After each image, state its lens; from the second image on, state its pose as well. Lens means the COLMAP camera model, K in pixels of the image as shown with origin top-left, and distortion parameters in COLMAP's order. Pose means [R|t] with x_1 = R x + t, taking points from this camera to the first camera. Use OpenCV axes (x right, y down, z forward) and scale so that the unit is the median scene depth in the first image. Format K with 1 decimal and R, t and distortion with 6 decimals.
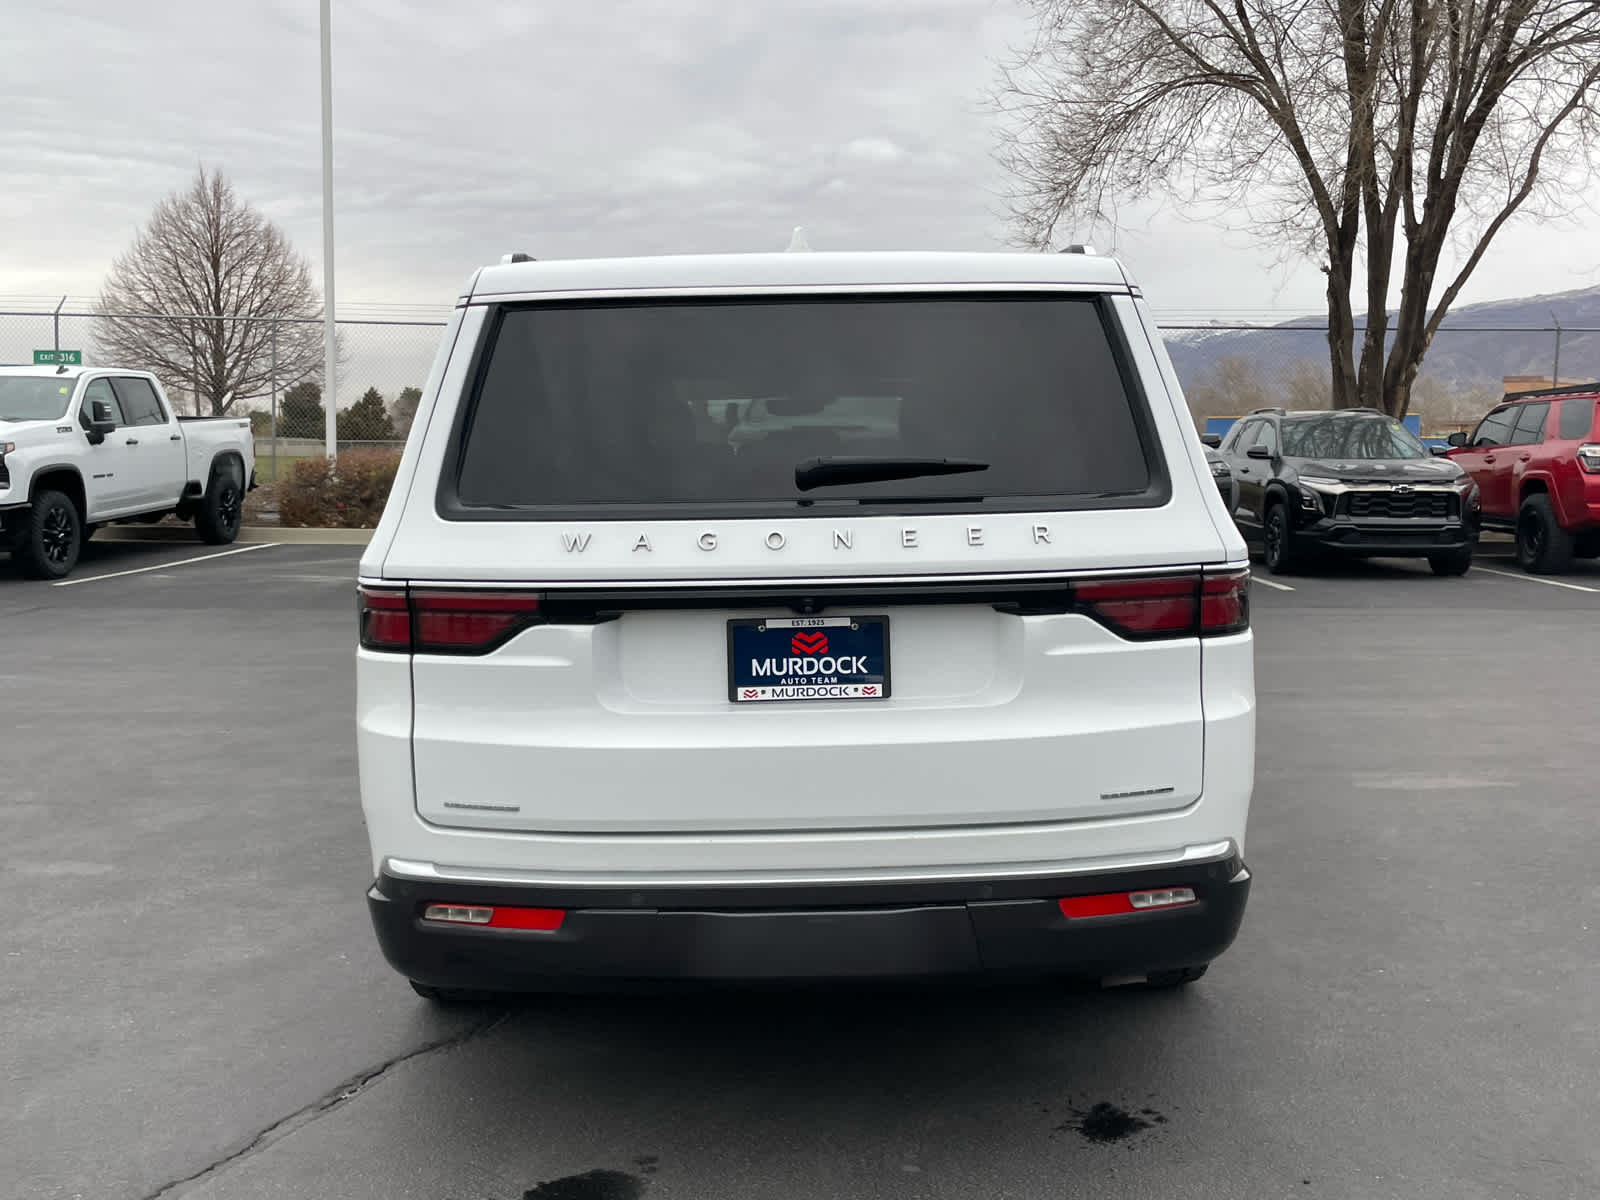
lens RADIAL K [[1590.9, 0, 818.3], [0, 1590.9, 604.5], [0, 0, 1]] dist [0.131091, -0.200692]
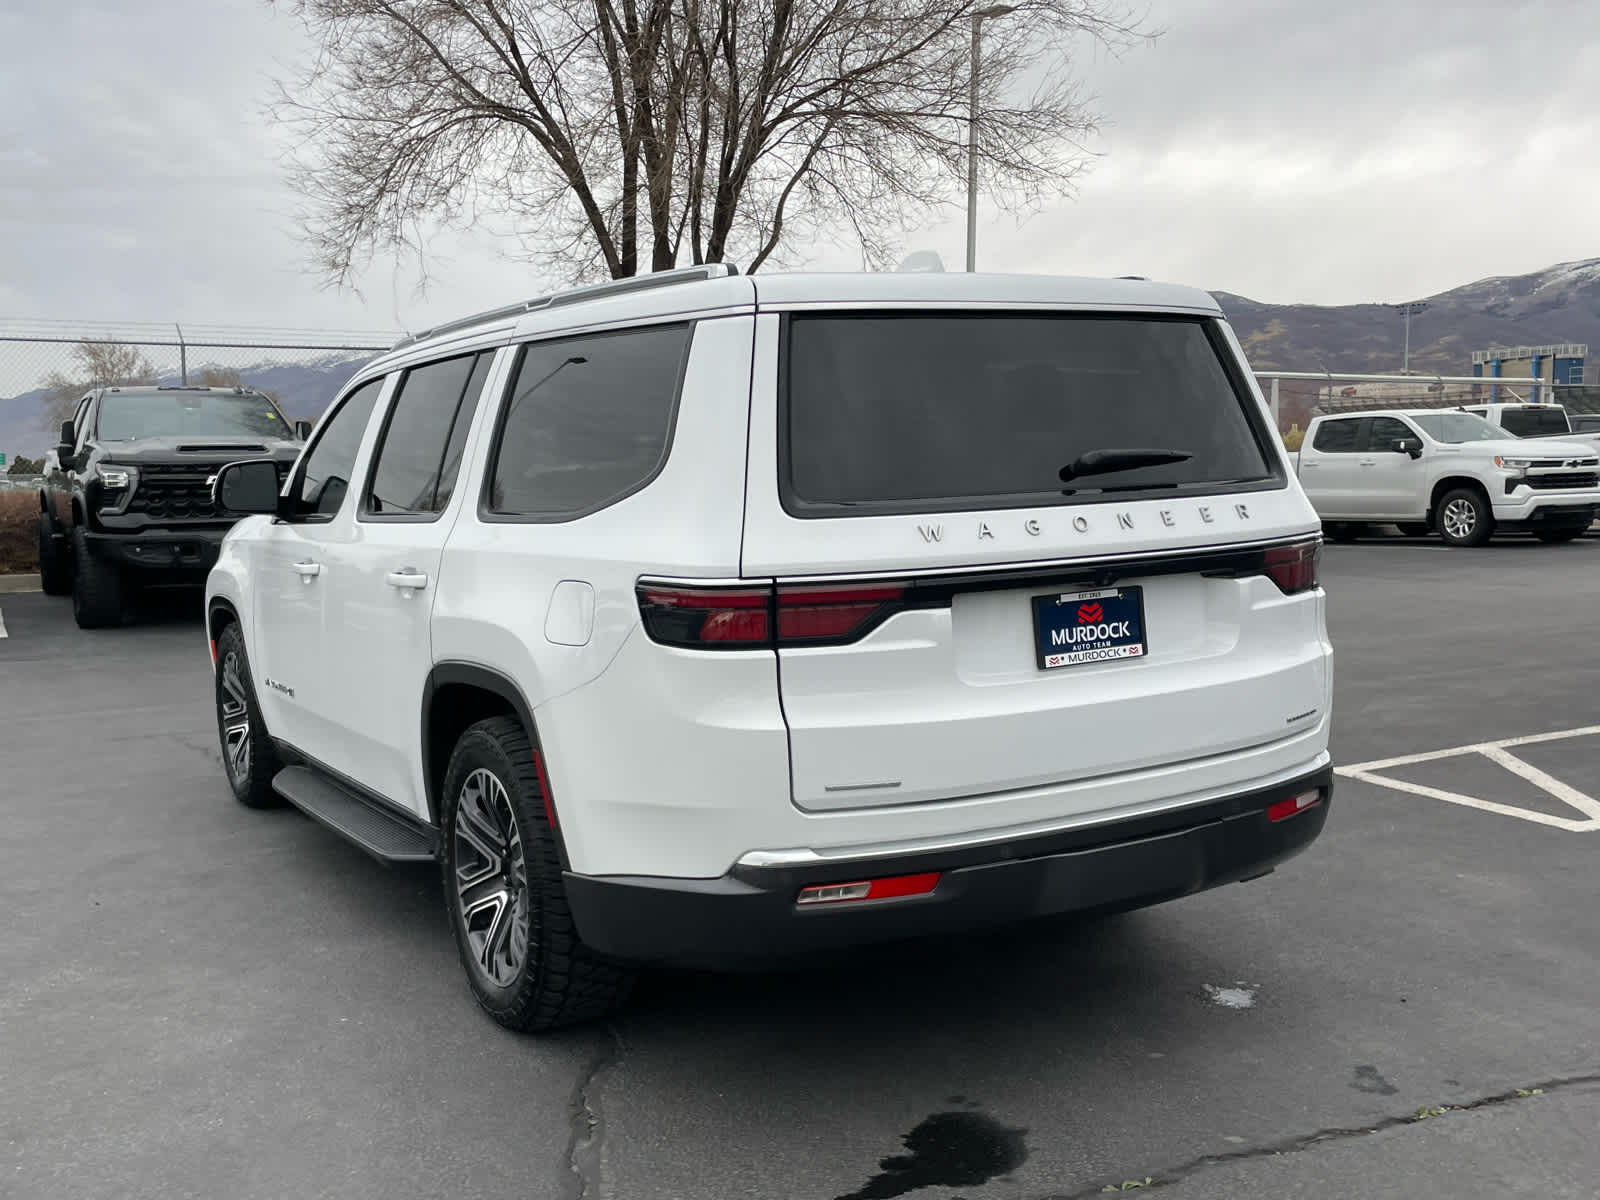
lens RADIAL K [[1590.9, 0, 818.3], [0, 1590.9, 604.5], [0, 0, 1]] dist [0.131091, -0.200692]
pose [[0.861733, -0.061518, 0.503619, -0.754264], [0.069819, 0.997557, 0.002386, 0.001607], [-0.502535, 0.033106, 0.863923, 0.101295]]
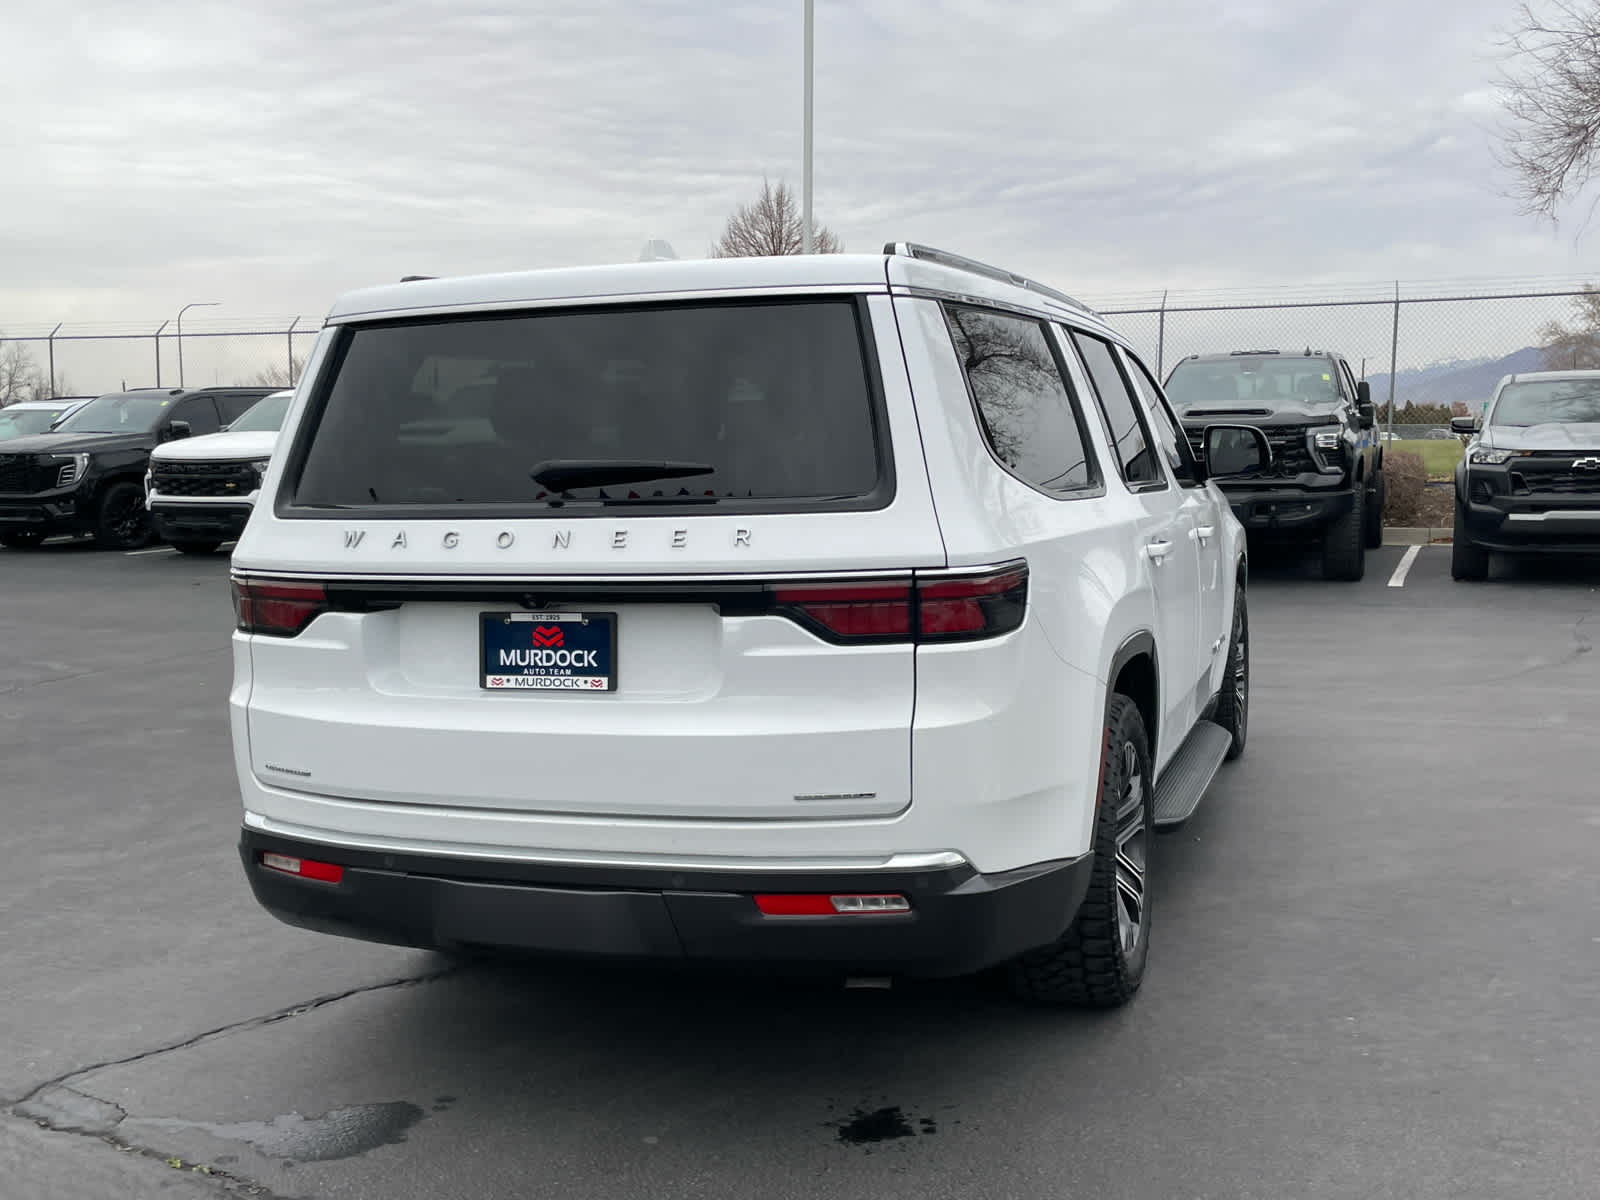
lens RADIAL K [[1590.4, 0, 821.9], [0, 1590.4, 620.0], [0, 0, 1]] dist [0.113721, -0.160886]
pose [[0.936074, 0.029538, -0.350562, 0.537628], [-0.023190, 0.999482, 0.022296, -0.014623], [0.351039, -0.012741, 0.936274, 0.066914]]
